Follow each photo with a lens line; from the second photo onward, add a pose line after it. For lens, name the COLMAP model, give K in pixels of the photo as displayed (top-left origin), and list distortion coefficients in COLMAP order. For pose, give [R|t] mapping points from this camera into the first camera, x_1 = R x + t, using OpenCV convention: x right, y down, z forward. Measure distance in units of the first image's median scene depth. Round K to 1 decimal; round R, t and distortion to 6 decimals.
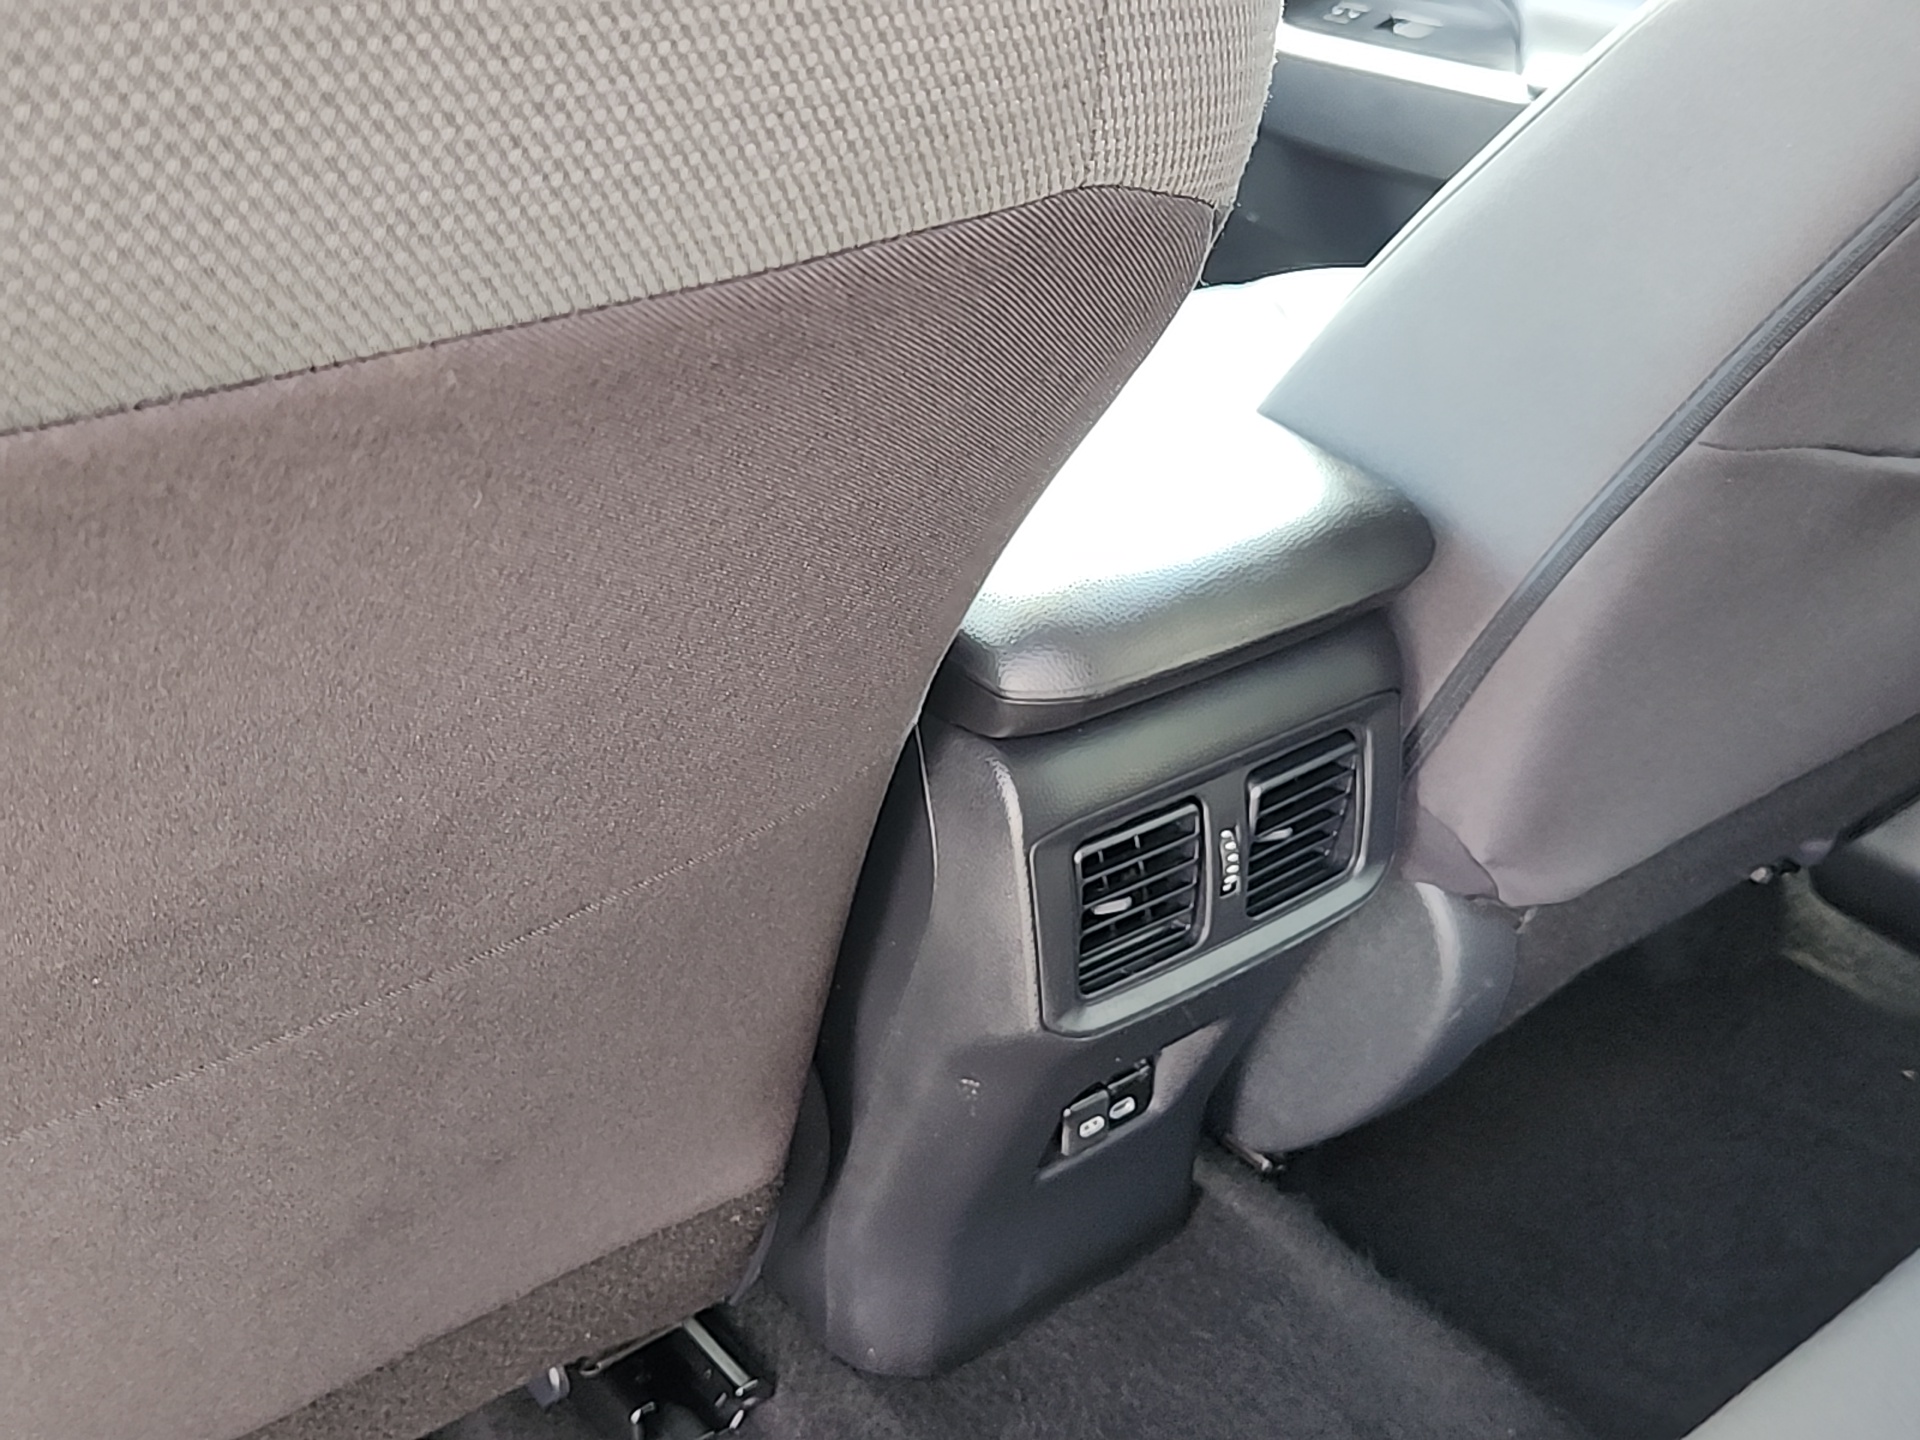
lens RADIAL K [[2213.0, 0, 960.4], [0, 2213.0, 765.1], [0, 0, 1]] dist [0.096318, -0.186489]
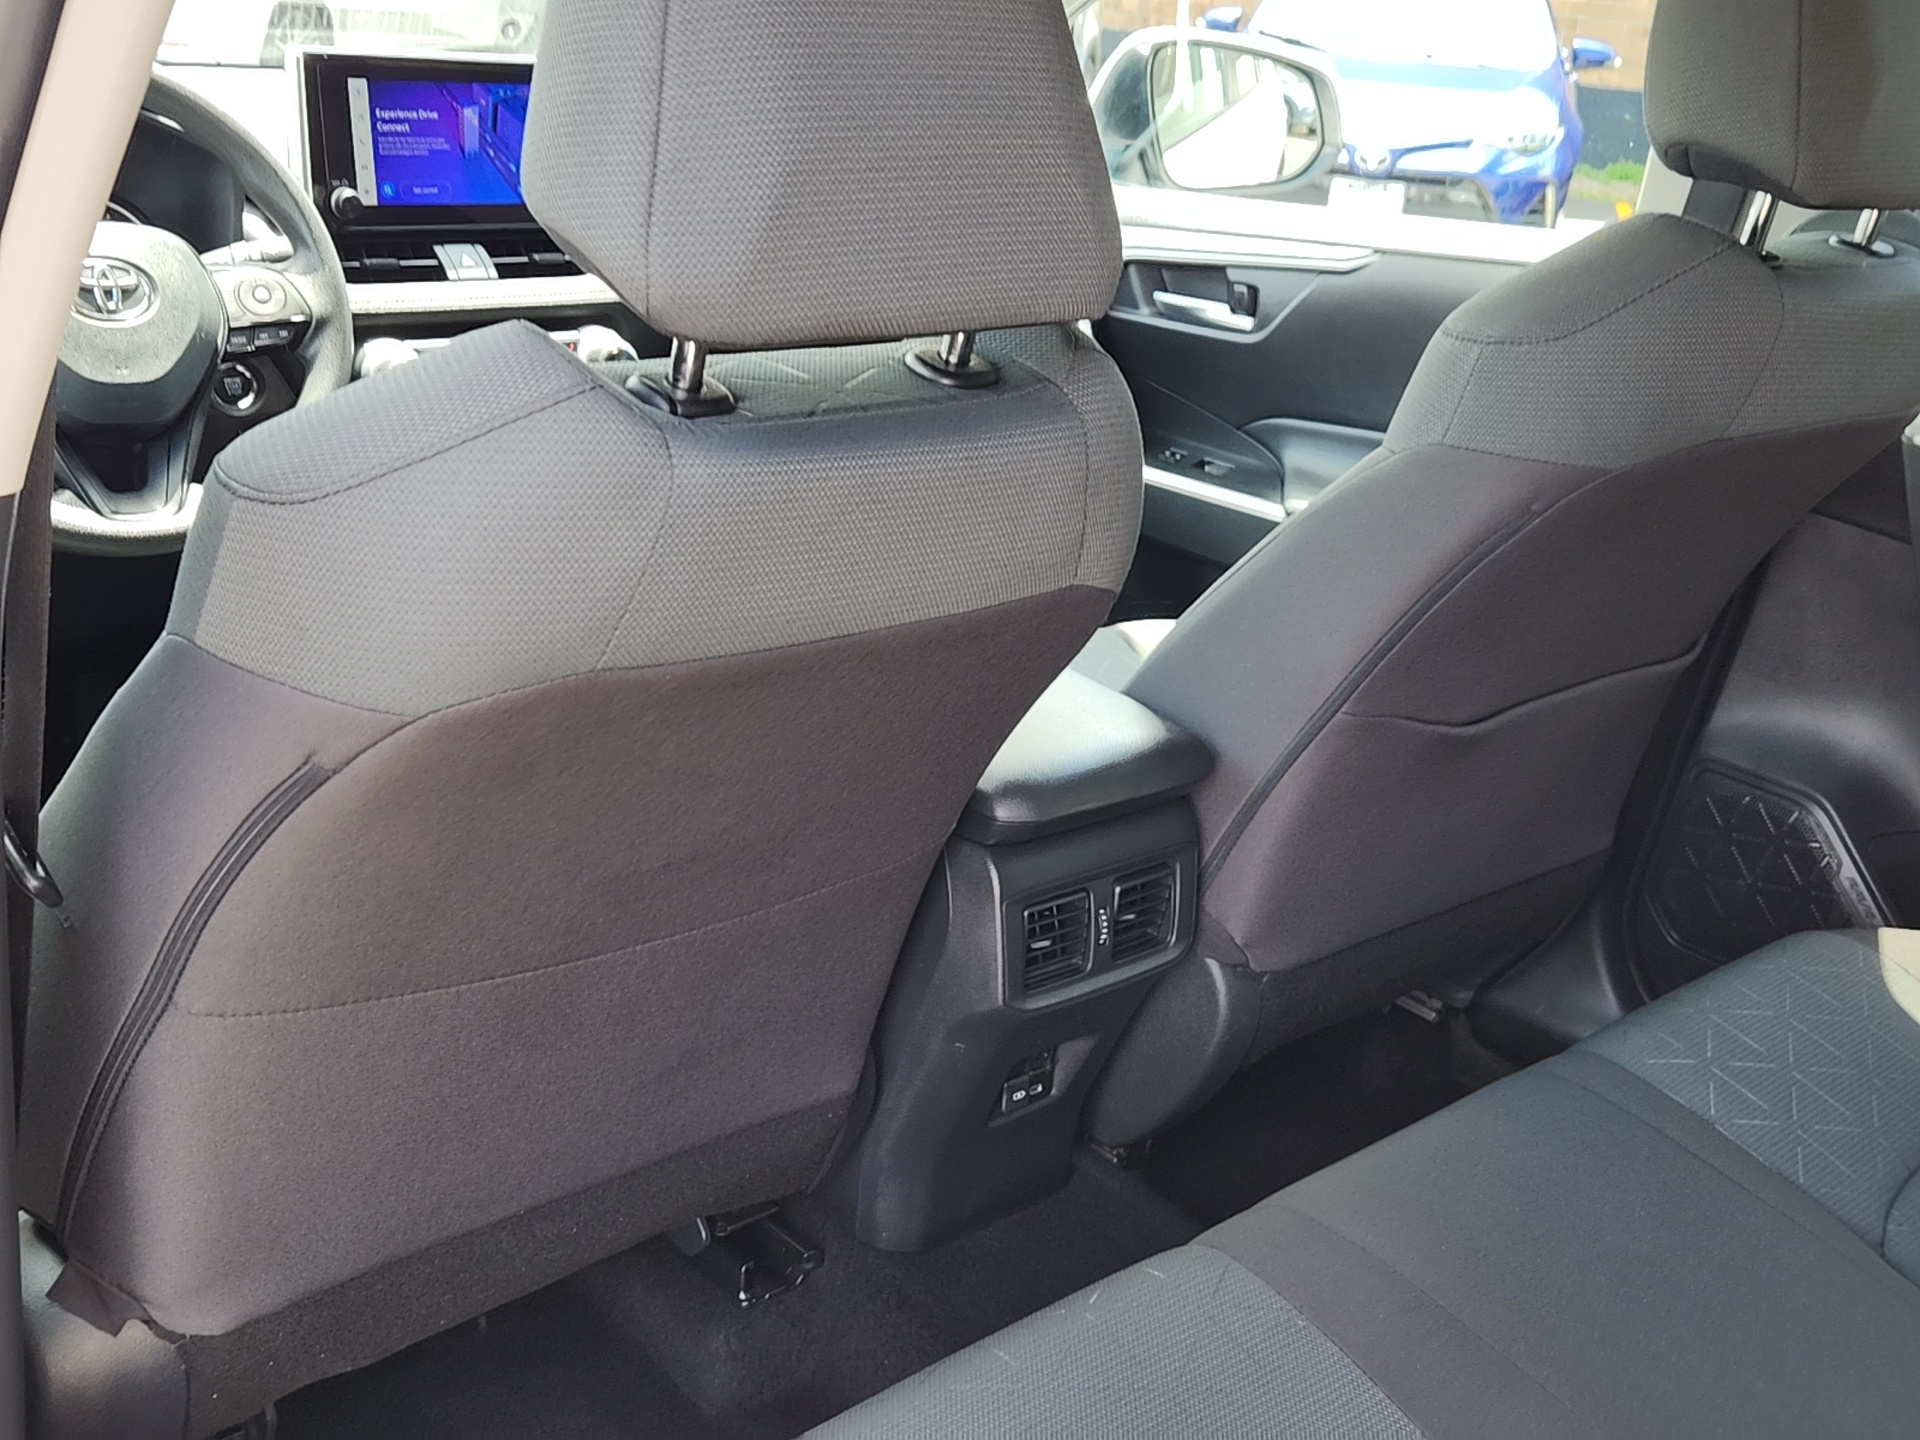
lens RADIAL K [[2213.0, 0, 960.4], [0, 2213.0, 765.1], [0, 0, 1]] dist [0.096318, -0.186489]
pose [[0.996785, 0.036724, 0.071212, -0.133095], [-0.025686, 0.988330, -0.150147, 0.188280], [-0.075895, 0.147836, 0.986096, -0.830977]]
